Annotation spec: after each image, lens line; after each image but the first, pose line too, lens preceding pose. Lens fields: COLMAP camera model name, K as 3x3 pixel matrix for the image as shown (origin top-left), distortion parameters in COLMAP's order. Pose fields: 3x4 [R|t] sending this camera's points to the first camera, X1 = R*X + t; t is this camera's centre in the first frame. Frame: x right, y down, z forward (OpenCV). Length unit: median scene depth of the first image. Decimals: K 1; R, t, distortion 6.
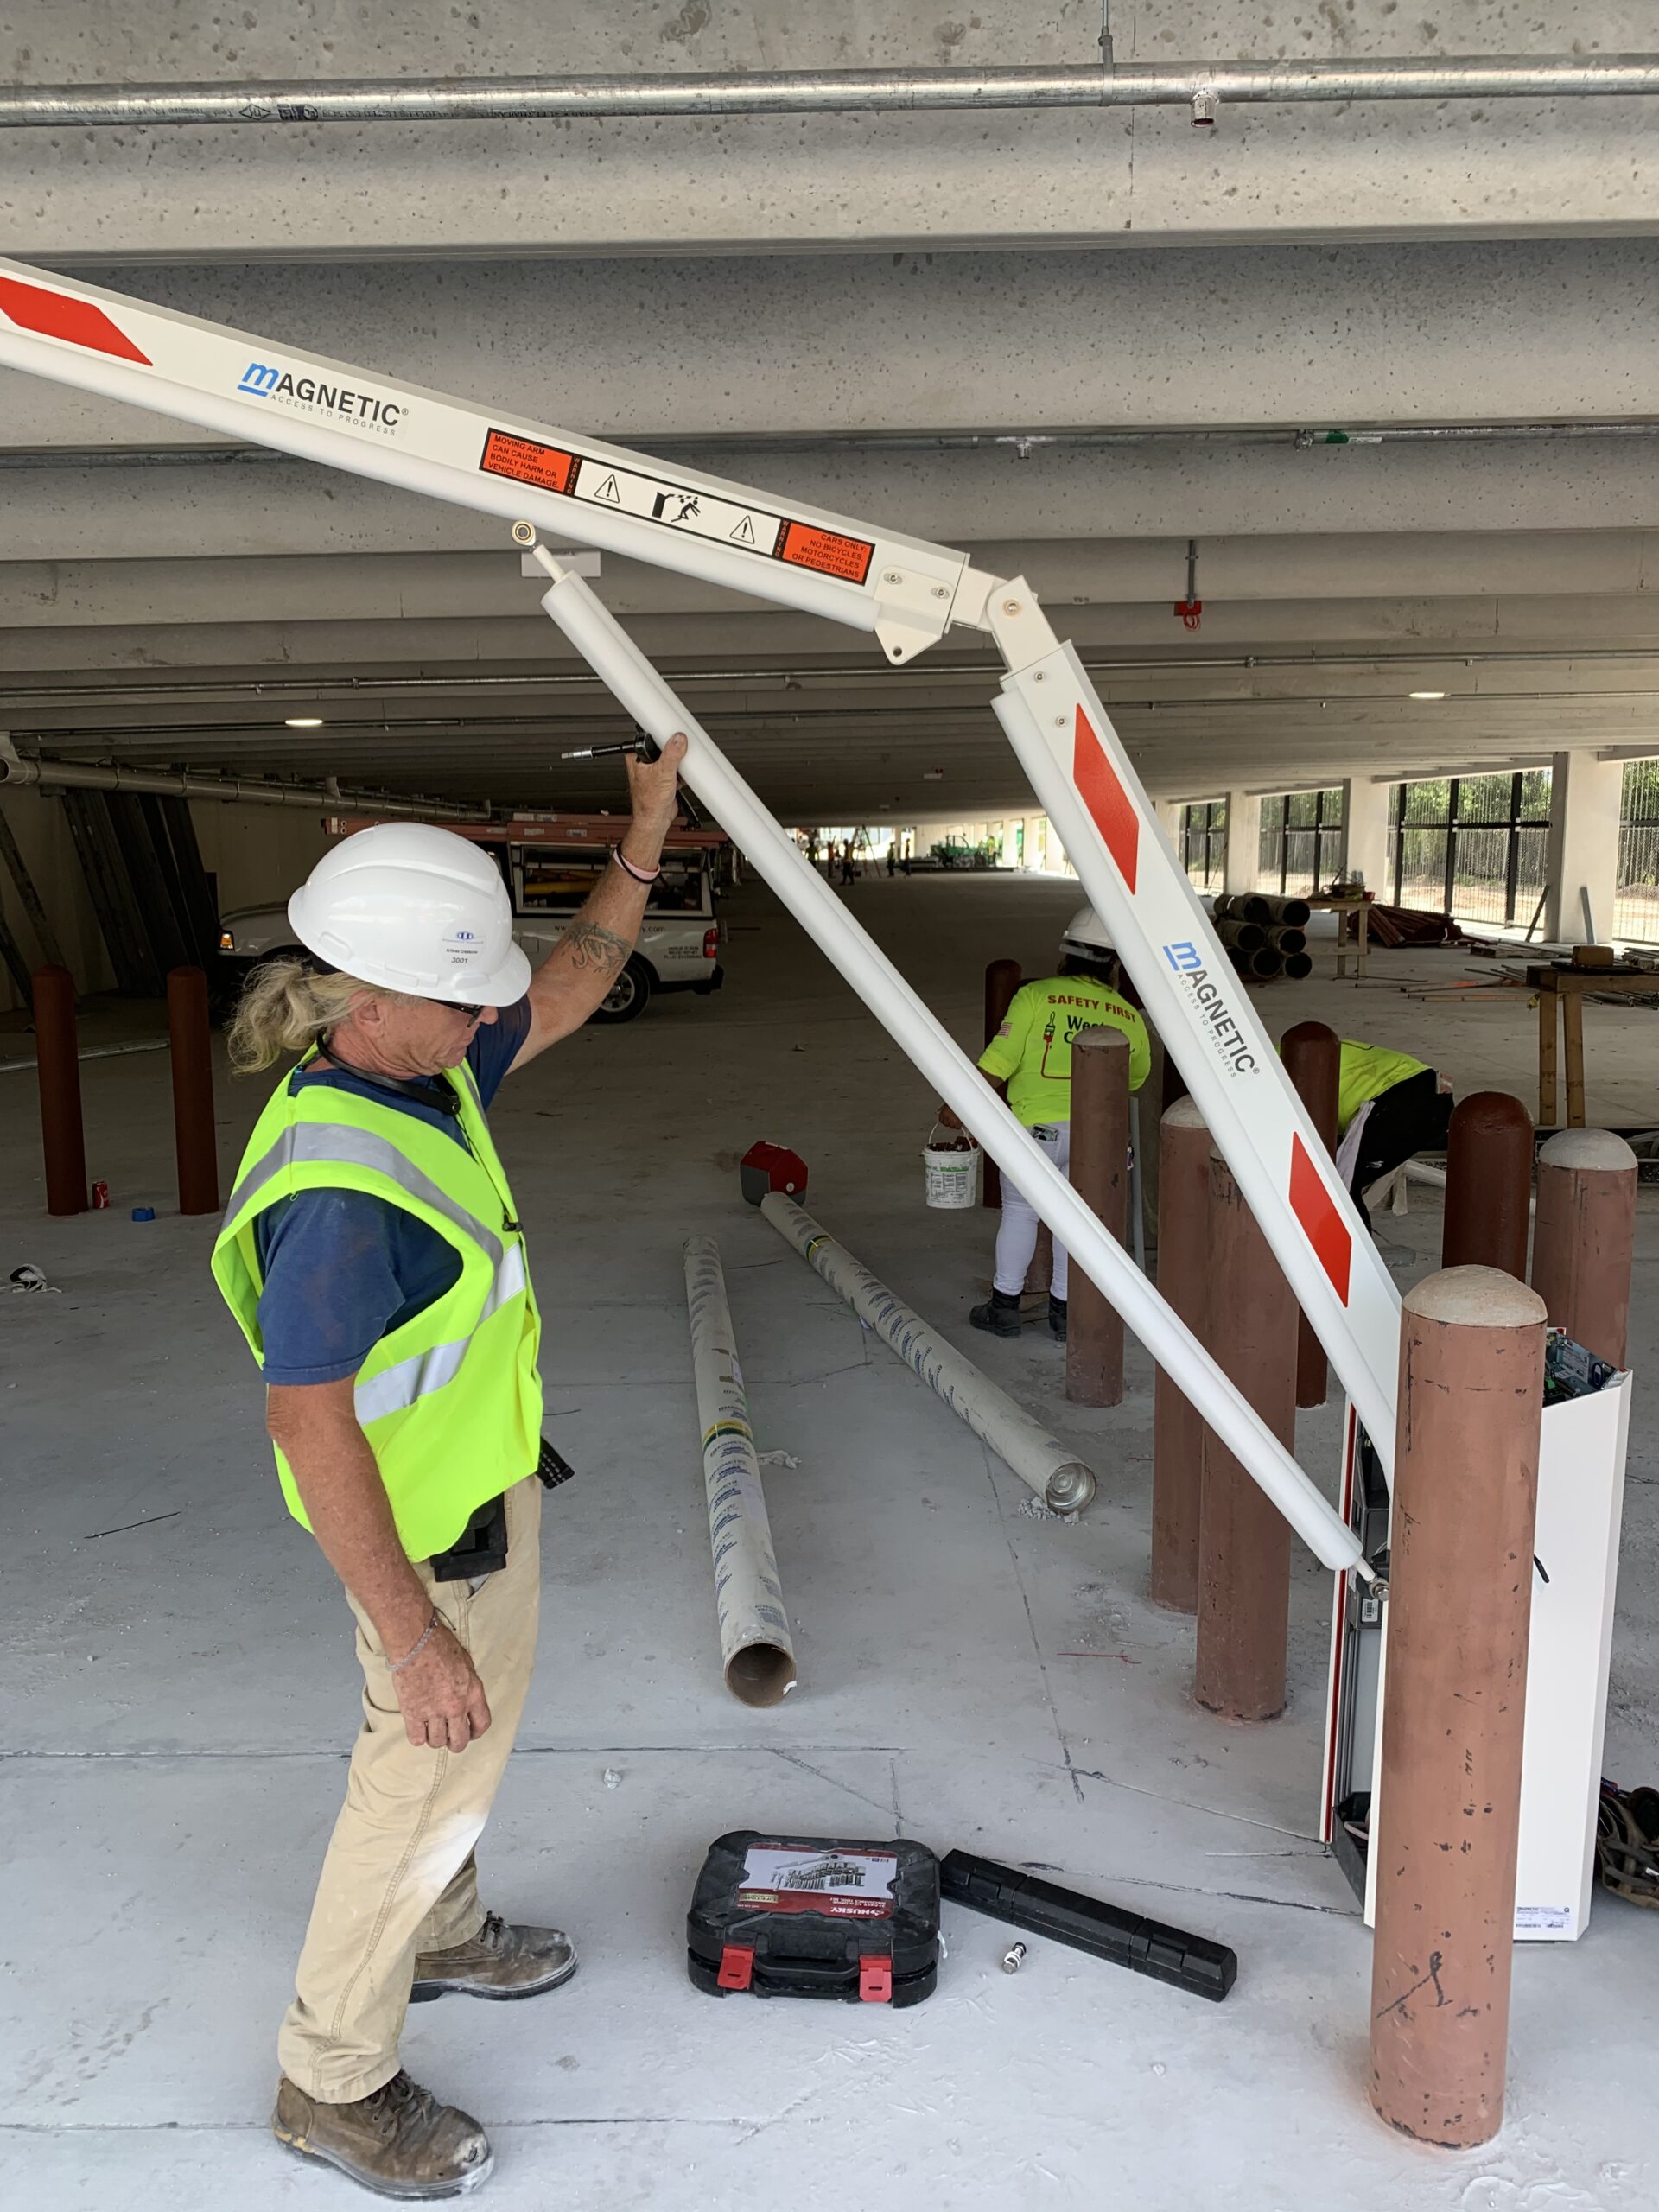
lens RADIAL K [[1644.6, 0, 829.5], [0, 1644.6, 1106.0], [0, 0, 1]] dist [-0.121735, -0.001073]
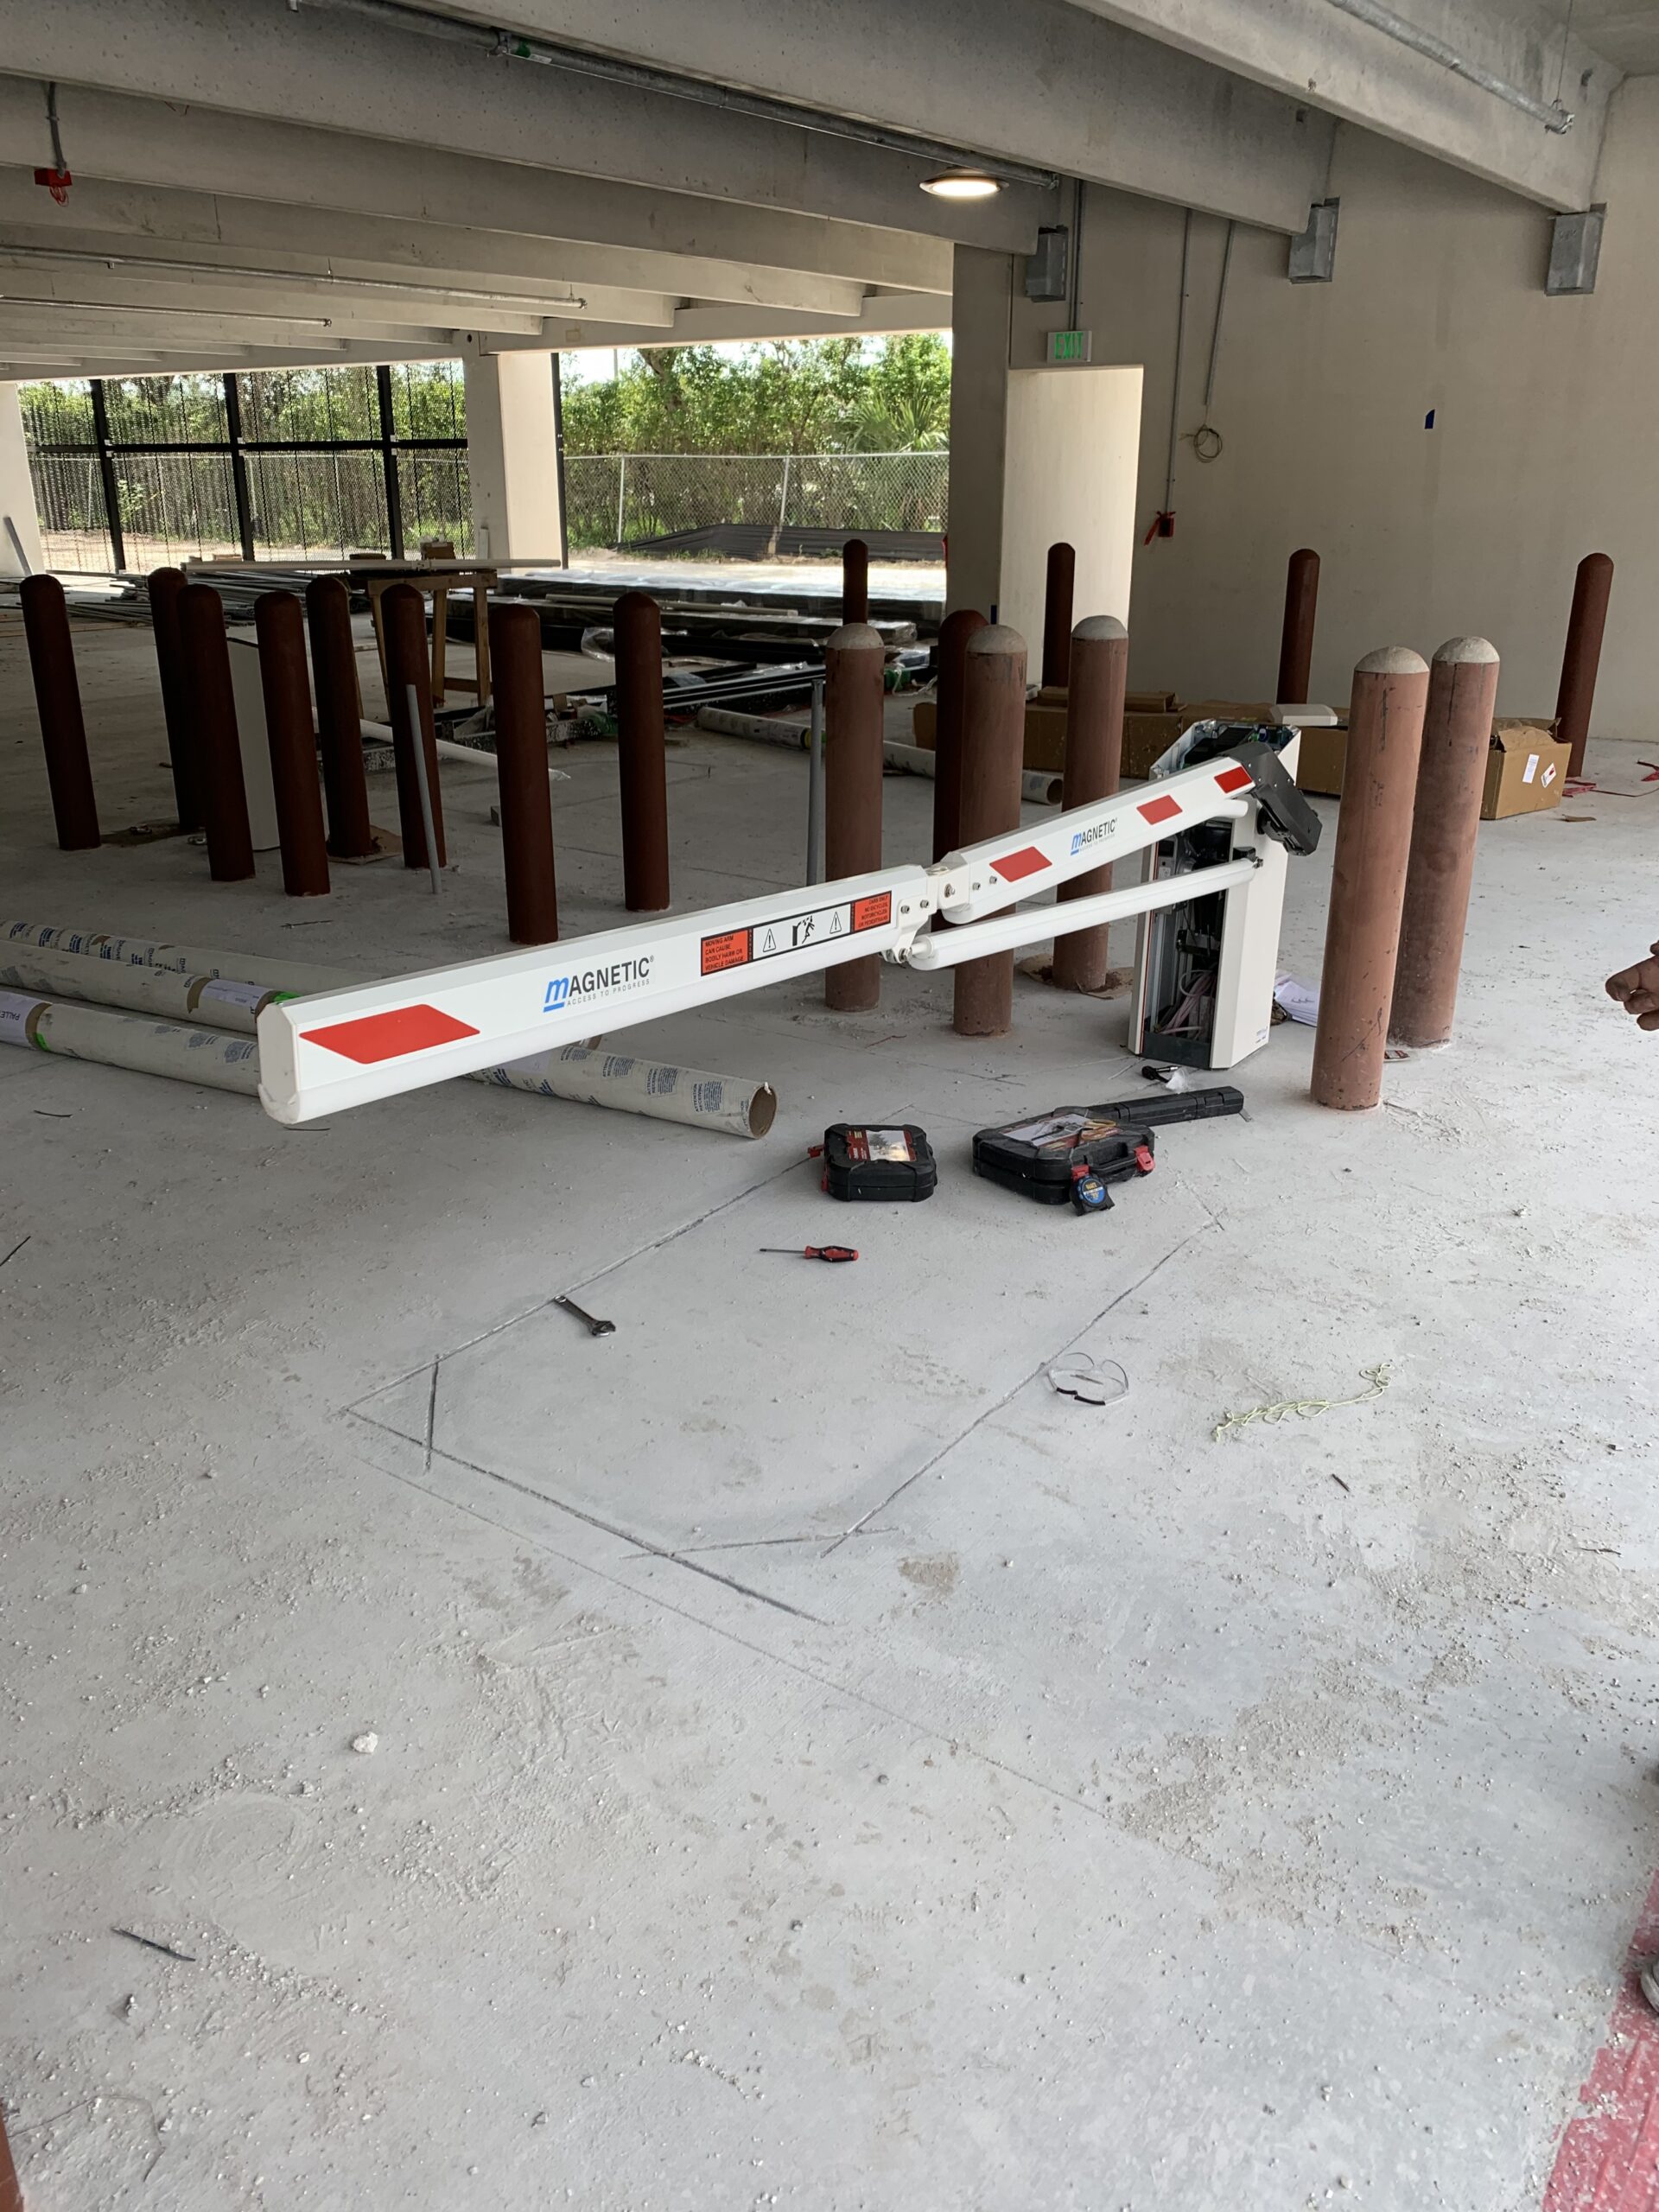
lens RADIAL K [[1653.9, 0, 829.5], [0, 1653.9, 1106.0], [0, 0, 1]] dist [0.002956, 0.001874]
pose [[0.567336, -0.262456, 0.780543, -0.473972], [0.105673, 0.963218, 0.247071, 0.013503], [-0.816678, -0.057690, 0.574203, 0.089951]]
